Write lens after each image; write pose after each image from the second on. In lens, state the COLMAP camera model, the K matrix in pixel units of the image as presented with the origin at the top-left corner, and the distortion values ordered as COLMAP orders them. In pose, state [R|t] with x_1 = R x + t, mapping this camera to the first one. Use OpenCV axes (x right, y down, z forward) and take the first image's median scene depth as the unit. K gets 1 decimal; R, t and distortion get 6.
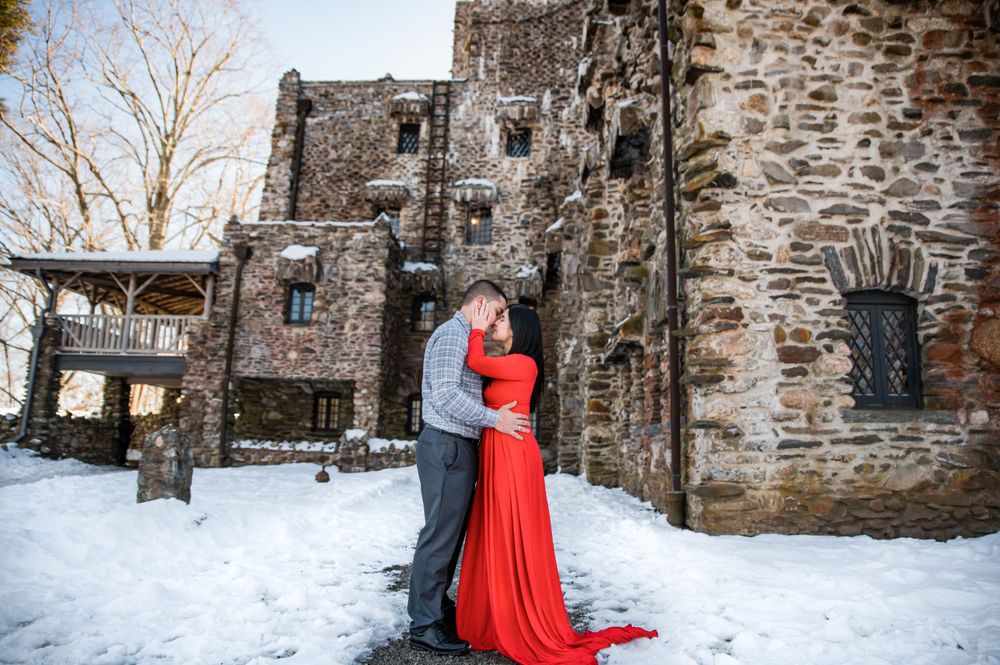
lens RADIAL K [[683.8, 0, 504.0], [0, 683.8, 307.2], [0, 0, 1]] dist [-0.030118, 0.000452]
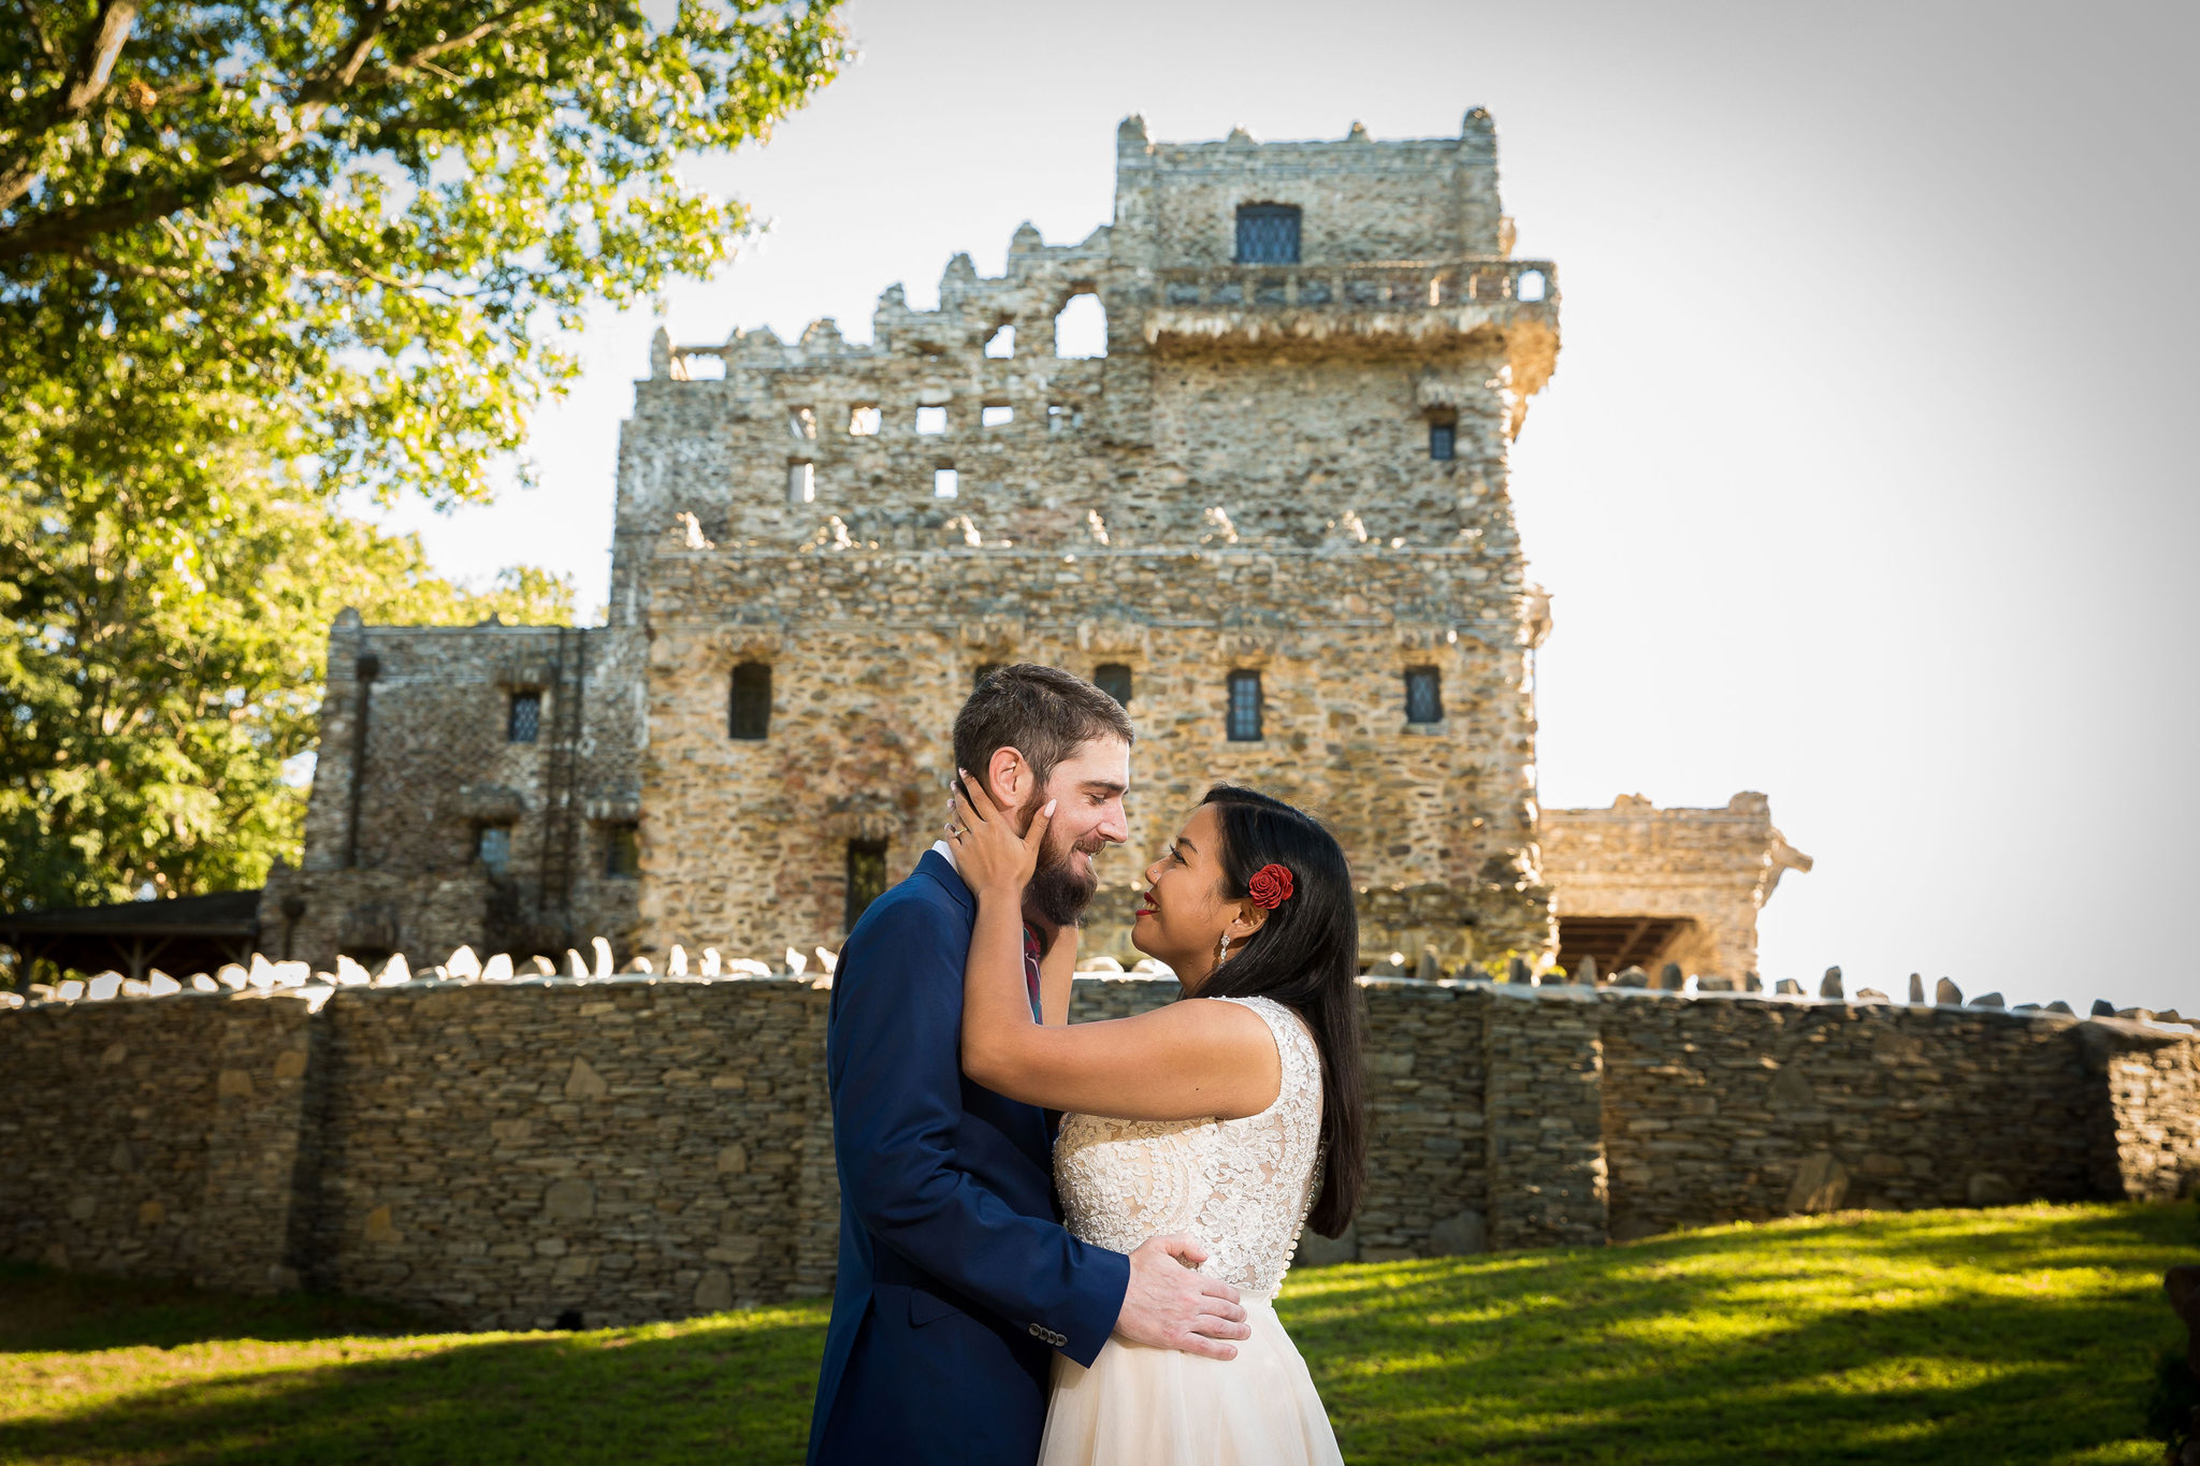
lens RADIAL K [[2931.6, 0, 1036.4], [0, 2931.6, 671.0], [0, 0, 1]] dist [0.006546, 0.000000]
pose [[0.999095, -0.018236, -0.038431, 0.492651], [0.016924, 0.999272, -0.034204, -0.191031], [0.039027, 0.033523, 0.998676, -1.928630]]
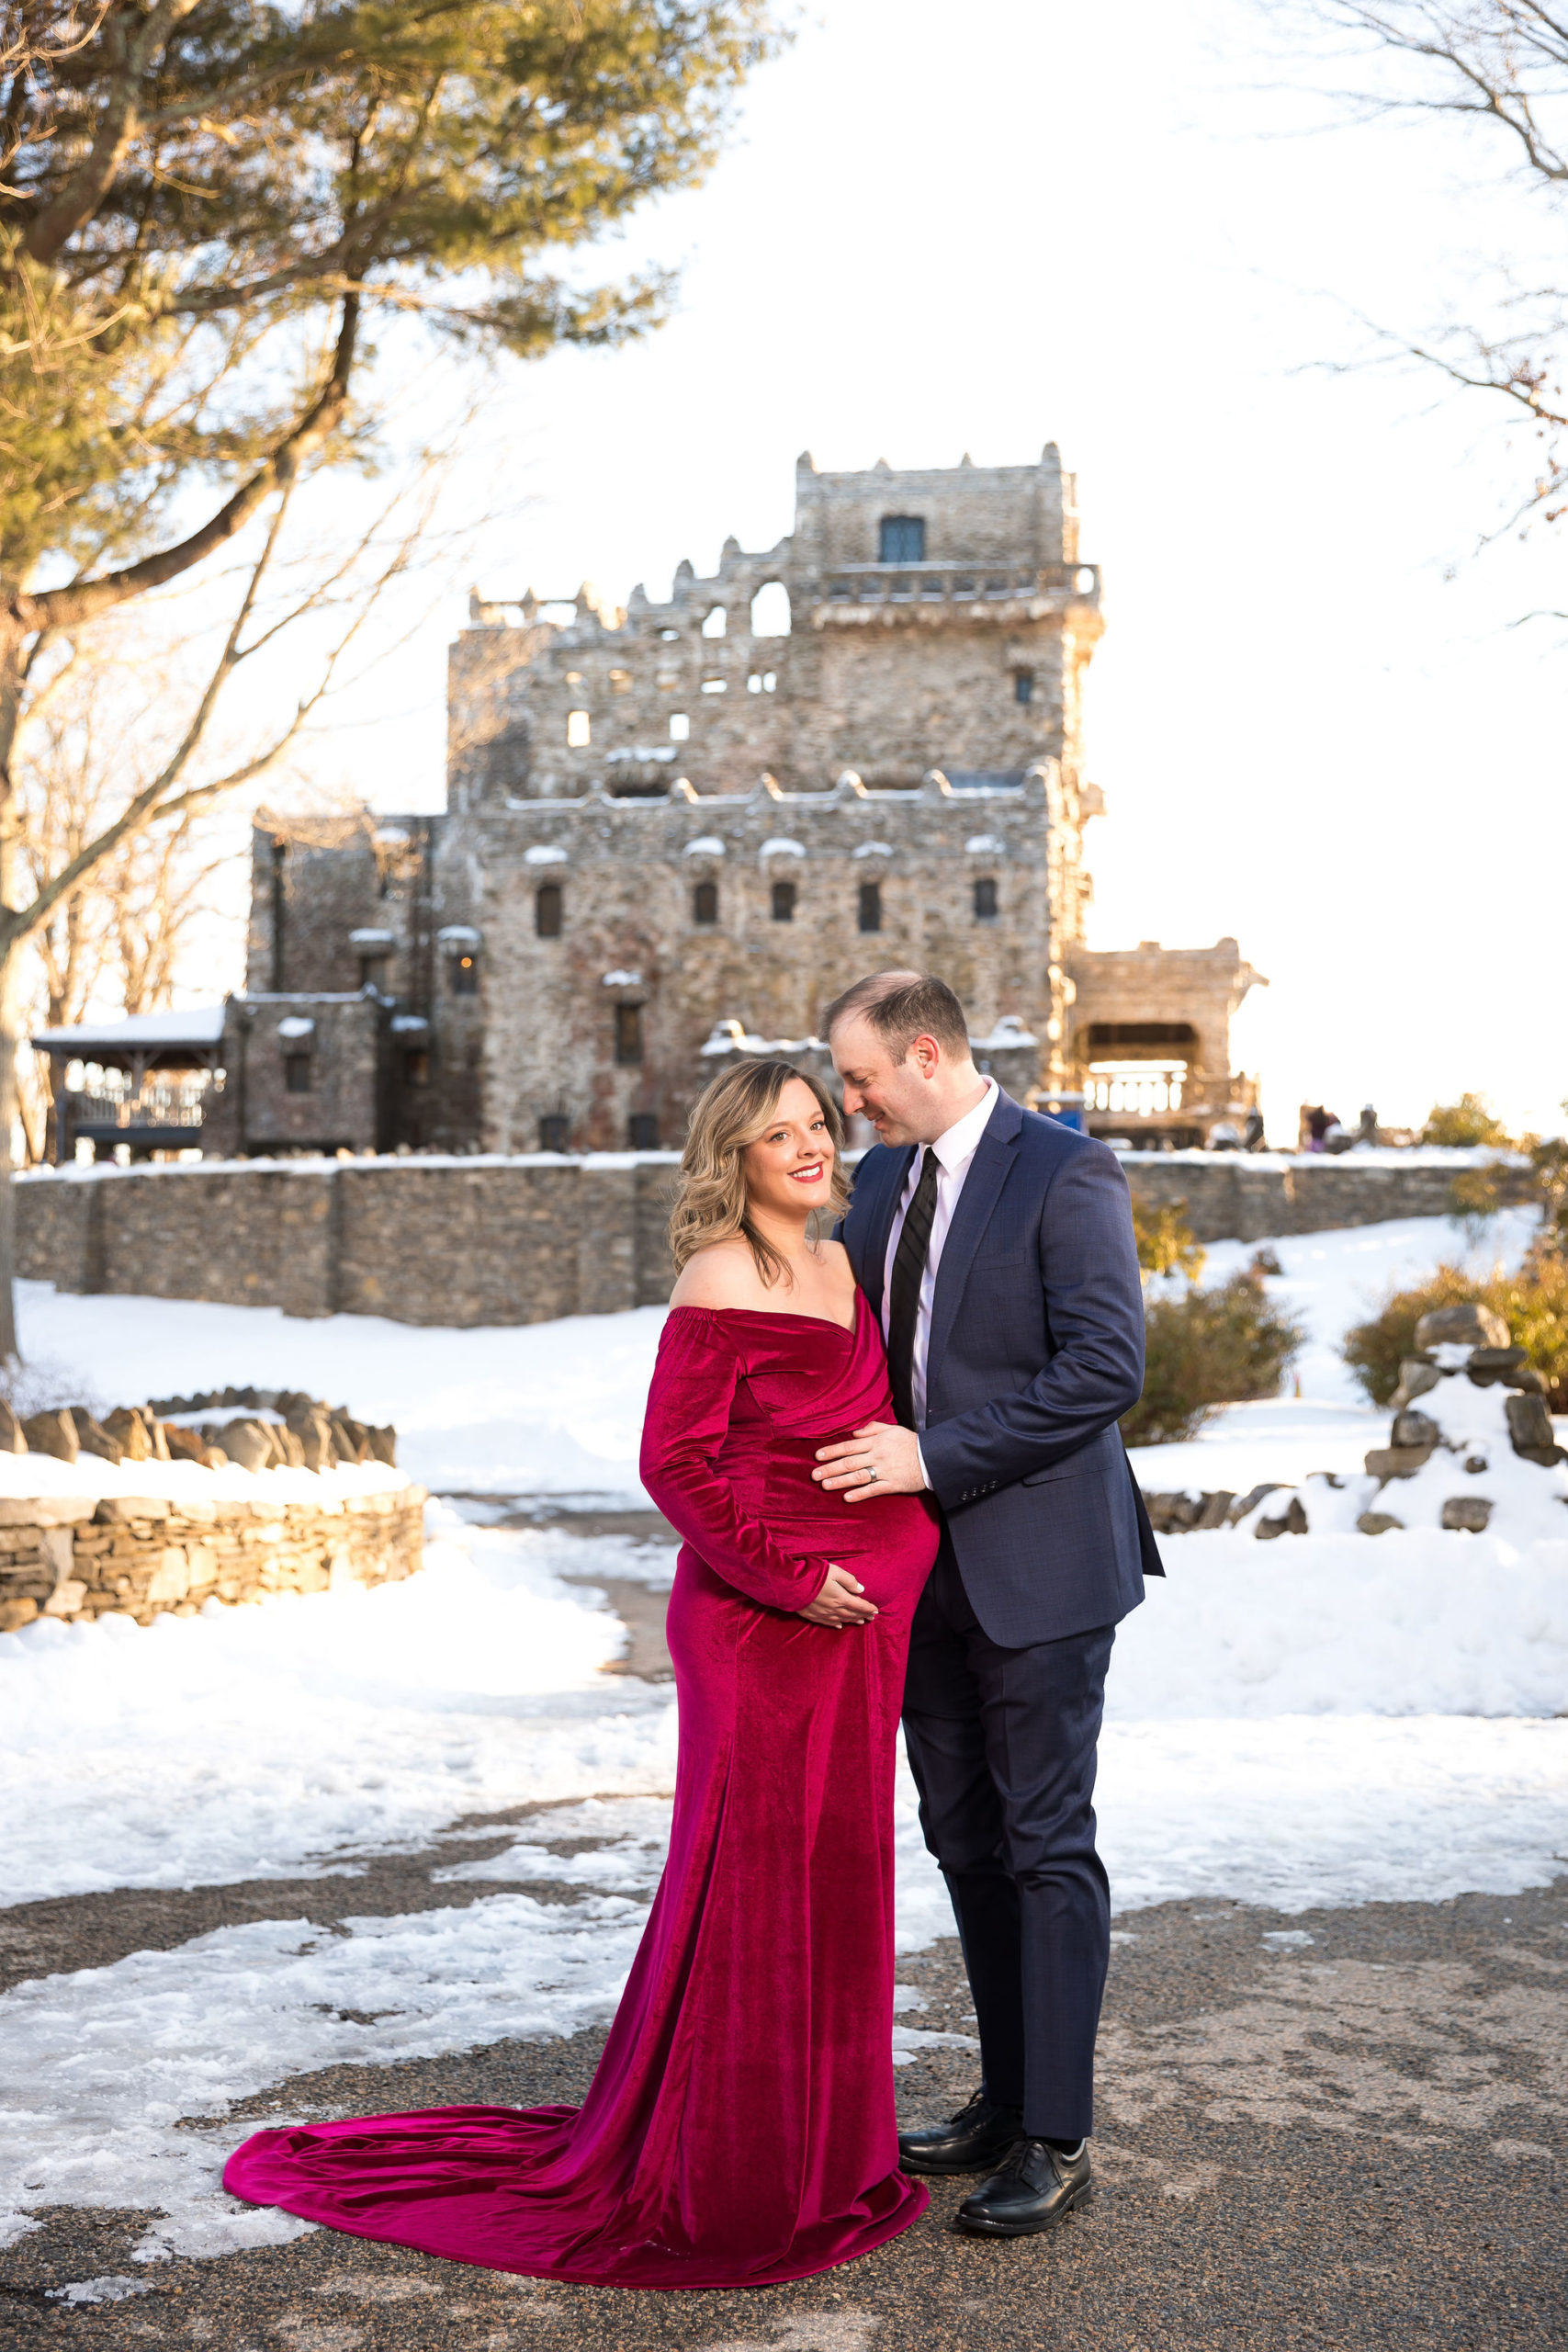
lens RADIAL K [[2949.7, 0, 785.0], [0, 2949.7, 1184.5], [0, 0, 1]] dist [-0.011523, 0.000000]
pose [[0.997092, -0.032638, -0.068861, 0.698281], [0.043773, 0.984988, 0.166978, -0.508743], [0.062377, -0.169507, 0.983553, -3.179570]]
